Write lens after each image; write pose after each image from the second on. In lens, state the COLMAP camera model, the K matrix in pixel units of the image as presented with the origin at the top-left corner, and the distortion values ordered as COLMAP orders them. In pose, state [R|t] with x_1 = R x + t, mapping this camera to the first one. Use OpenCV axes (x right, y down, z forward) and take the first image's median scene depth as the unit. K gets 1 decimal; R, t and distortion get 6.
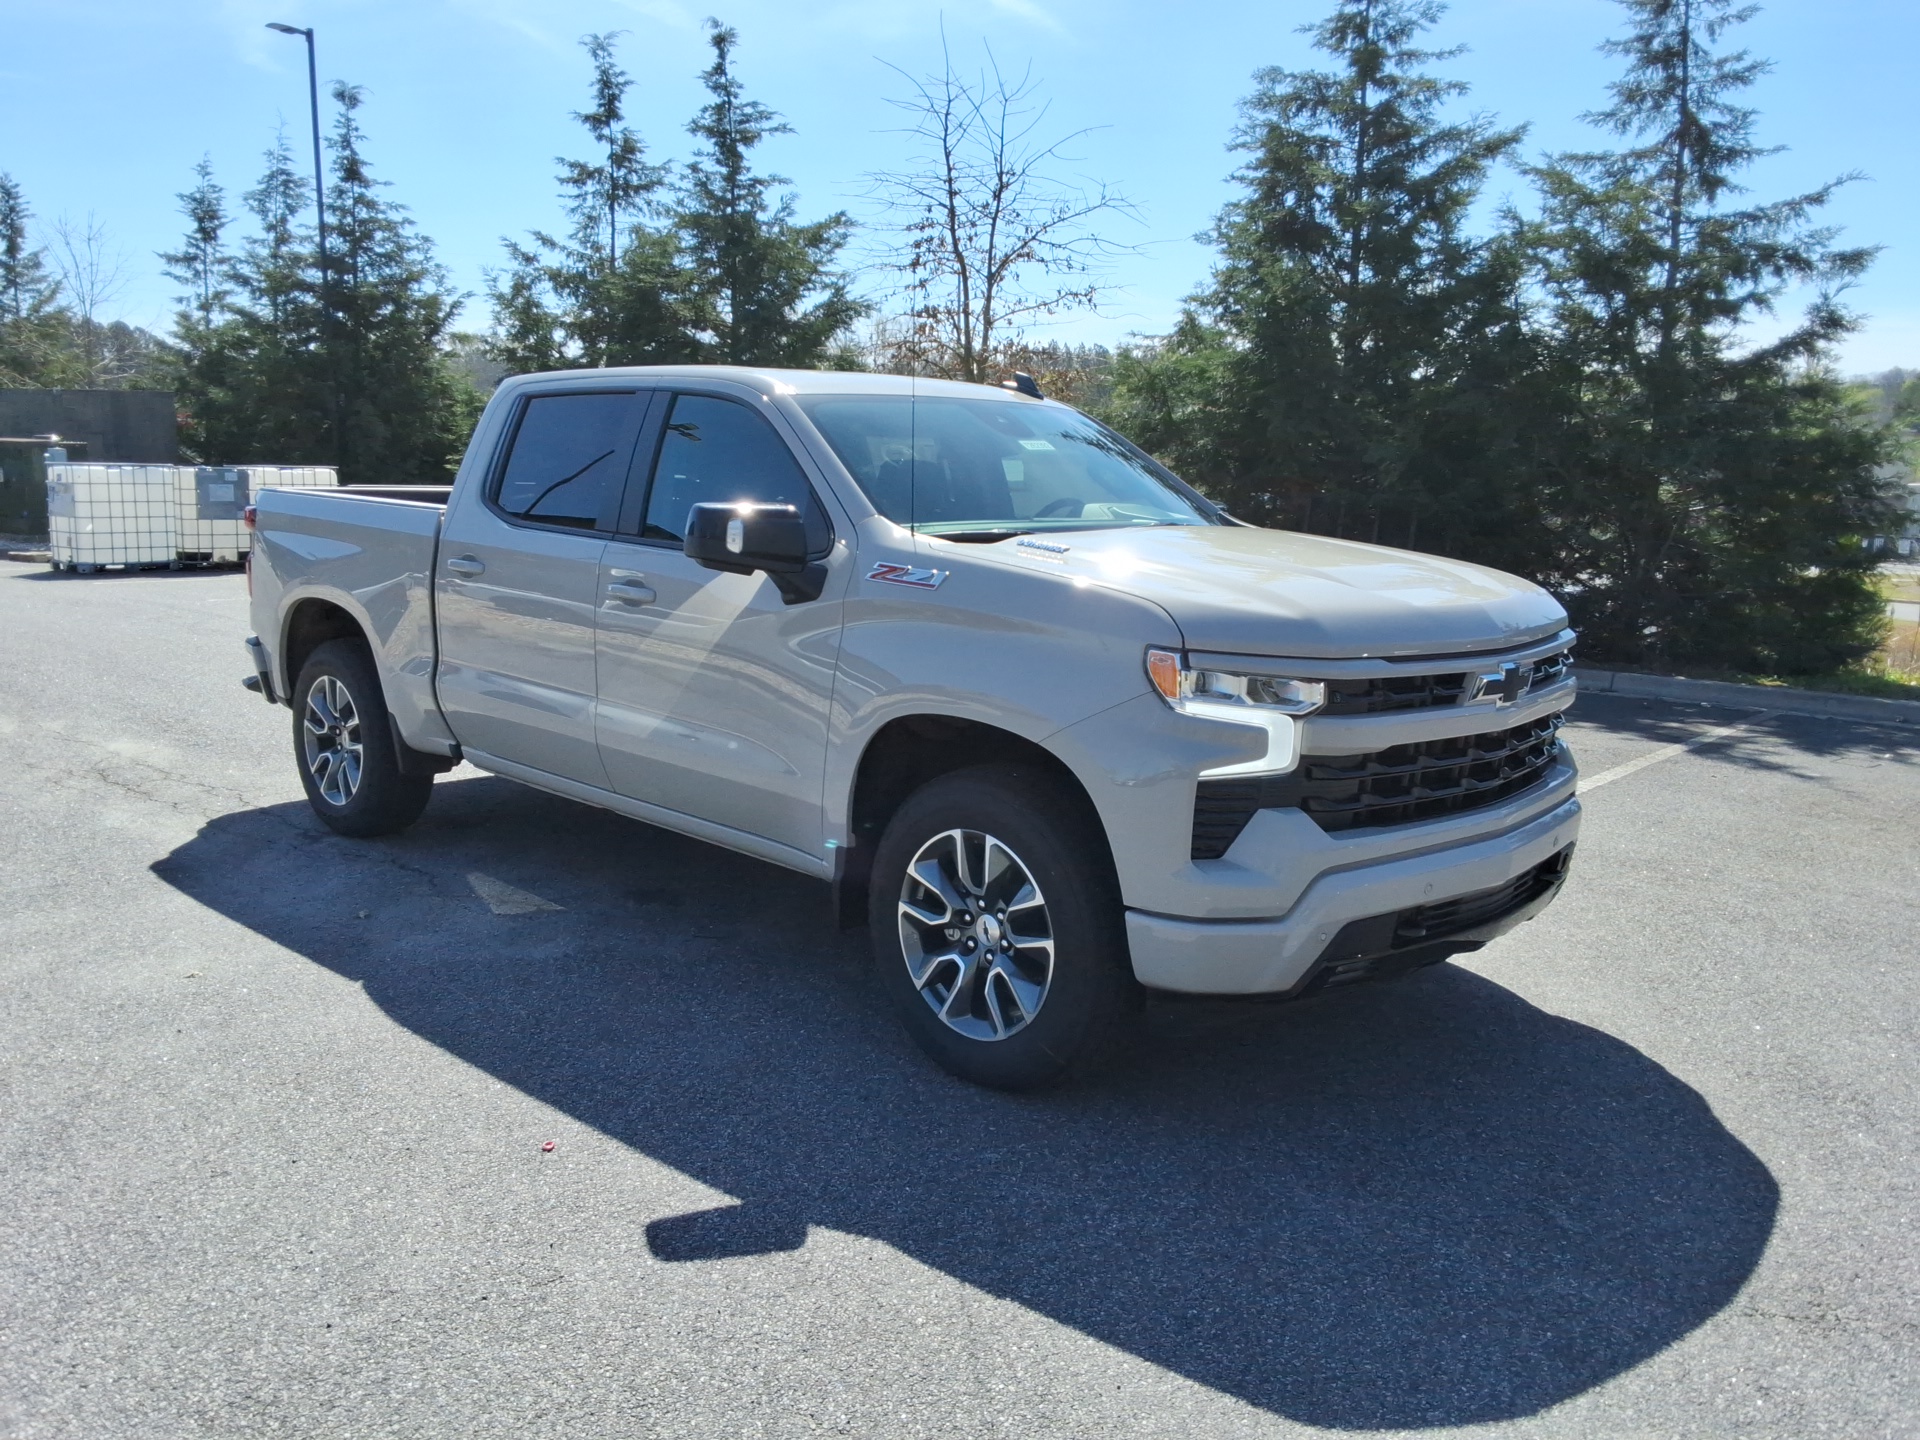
lens RADIAL K [[1541.2, 0, 973.3], [0, 1541.2, 704.7], [0, 0, 1]] dist [0.119027, -0.173661]
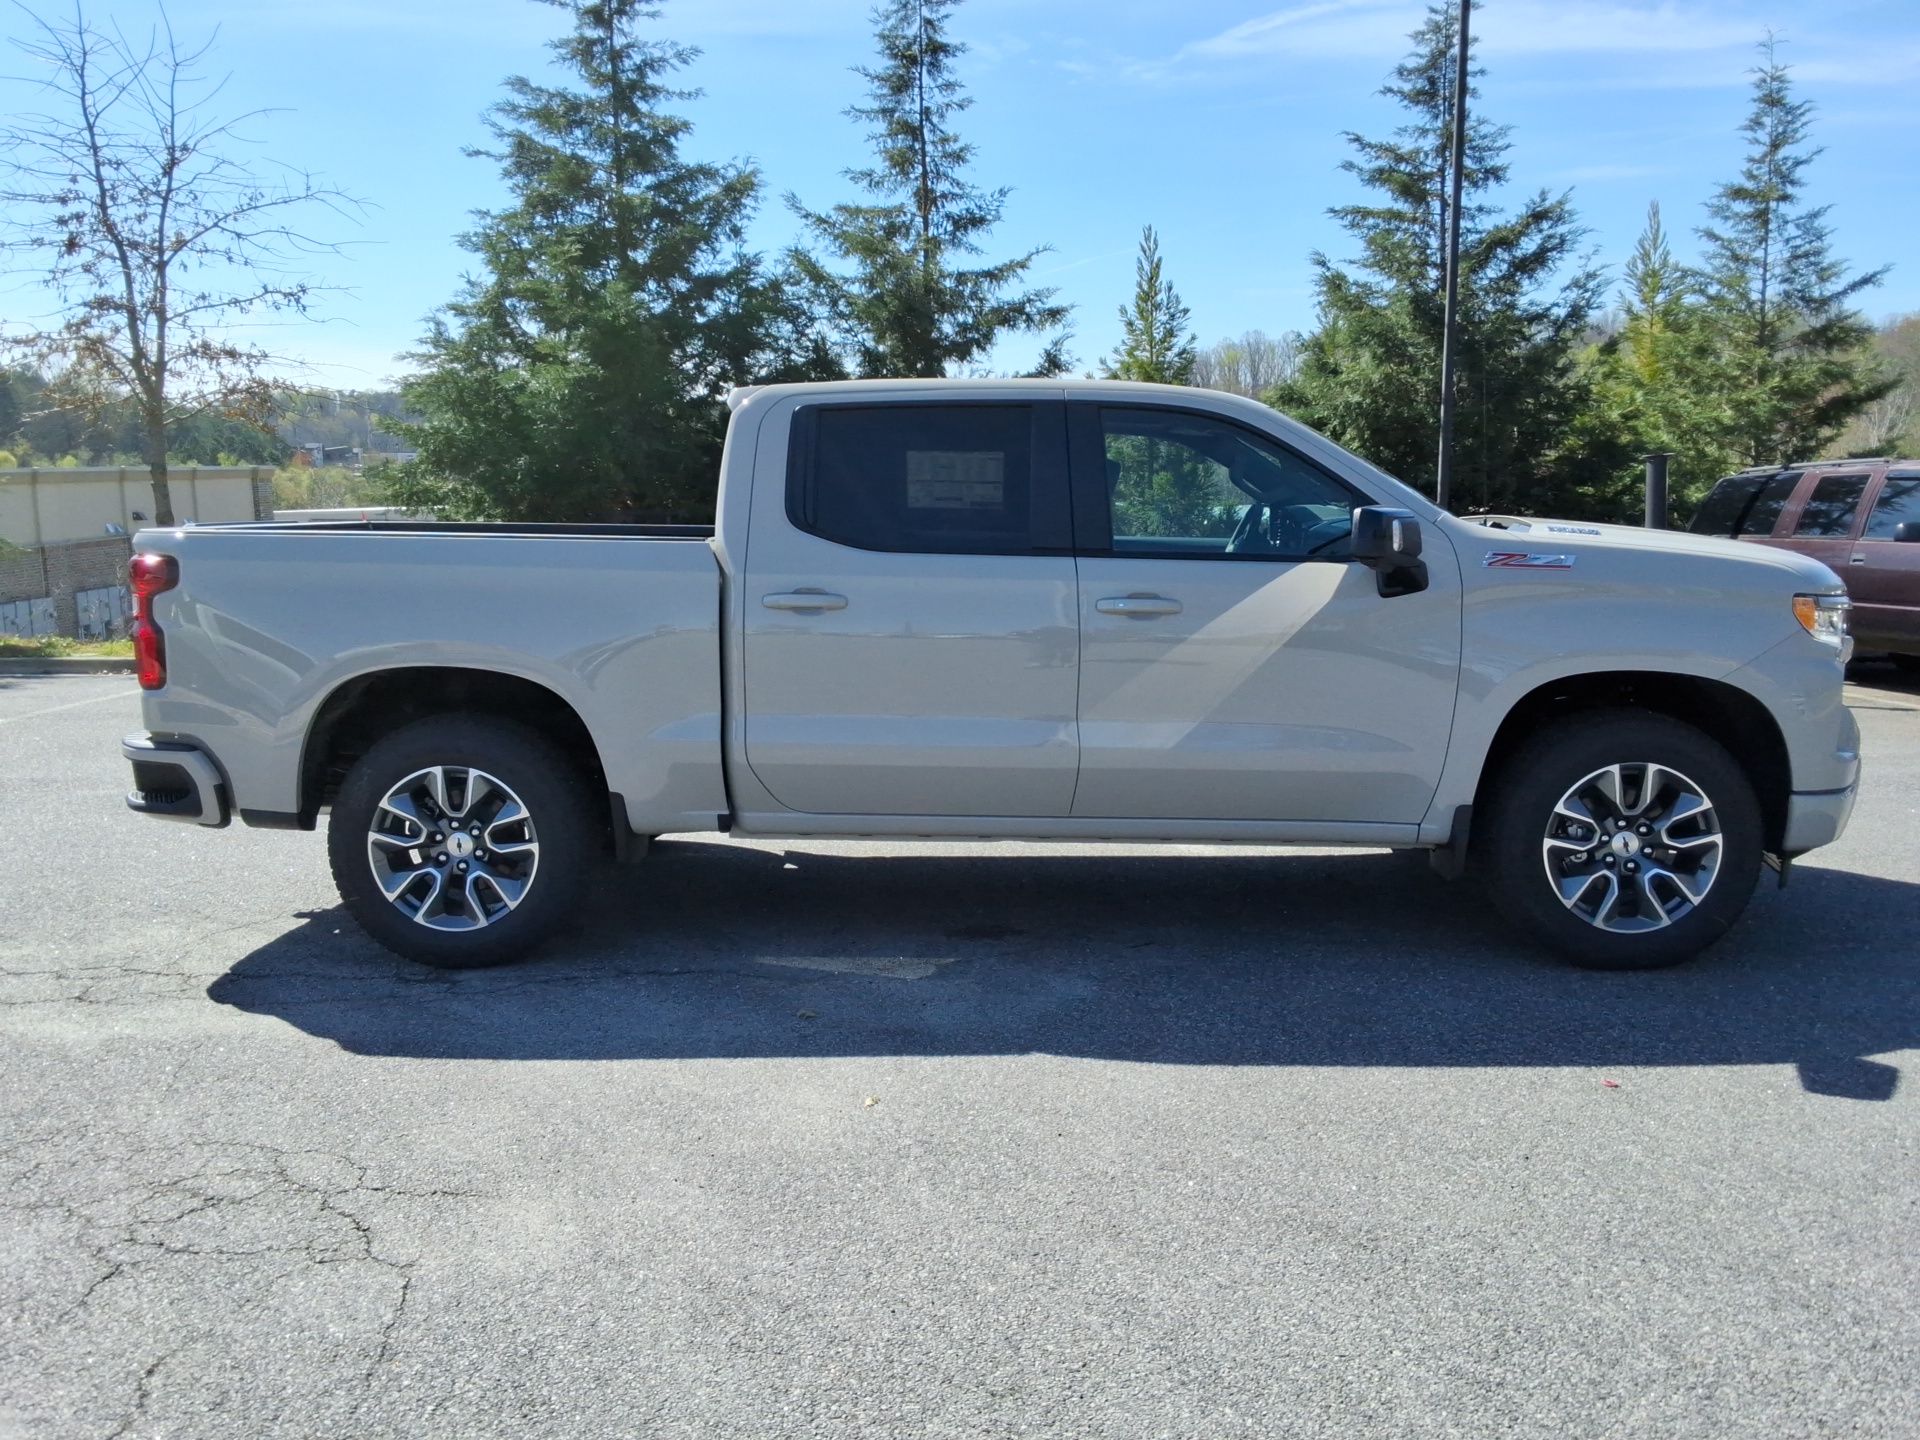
lens RADIAL K [[1541.2, 0, 961.9], [0, 1541.2, 705.6], [0, 0, 1]] dist [0.119027, -0.173661]
pose [[0.738337, -0.114072, 0.664715, -0.309065], [0.124450, 0.991711, 0.031954, -0.016754], [-0.662850, 0.059131, 0.746414, 0.114319]]
